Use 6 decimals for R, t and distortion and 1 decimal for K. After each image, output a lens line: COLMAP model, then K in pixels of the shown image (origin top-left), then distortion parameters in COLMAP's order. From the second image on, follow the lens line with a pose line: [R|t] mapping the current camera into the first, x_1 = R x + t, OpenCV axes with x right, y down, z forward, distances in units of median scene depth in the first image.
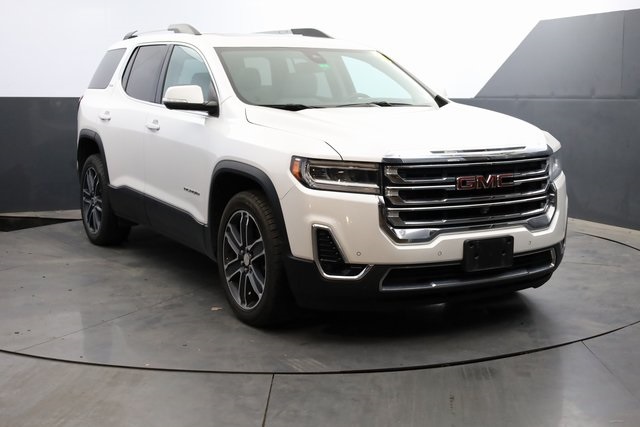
lens RADIAL K [[866.0, 0, 320.0], [0, 866.0, 213.5], [0, 0, 1]] dist [-0.037399, 0.021866]
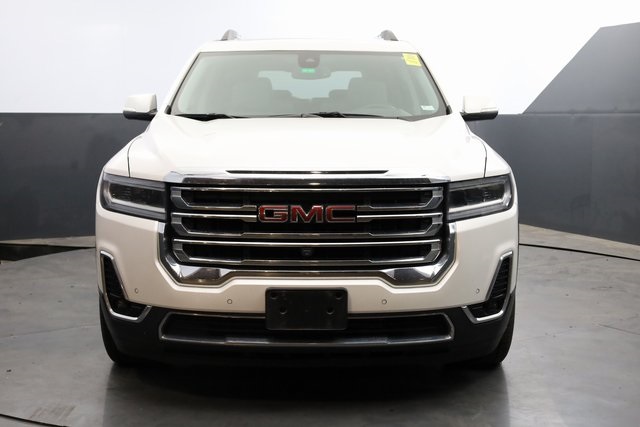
lens RADIAL K [[866.0, 0, 320.0], [0, 866.0, 213.5], [0, 0, 1]] dist [-0.037399, 0.021866]
pose [[0.896511, 0.065145, -0.438205, 0.541929], [-0.075999, 0.997081, -0.007255, -0.033218], [0.436453, 0.039808, 0.898846, 0.325086]]
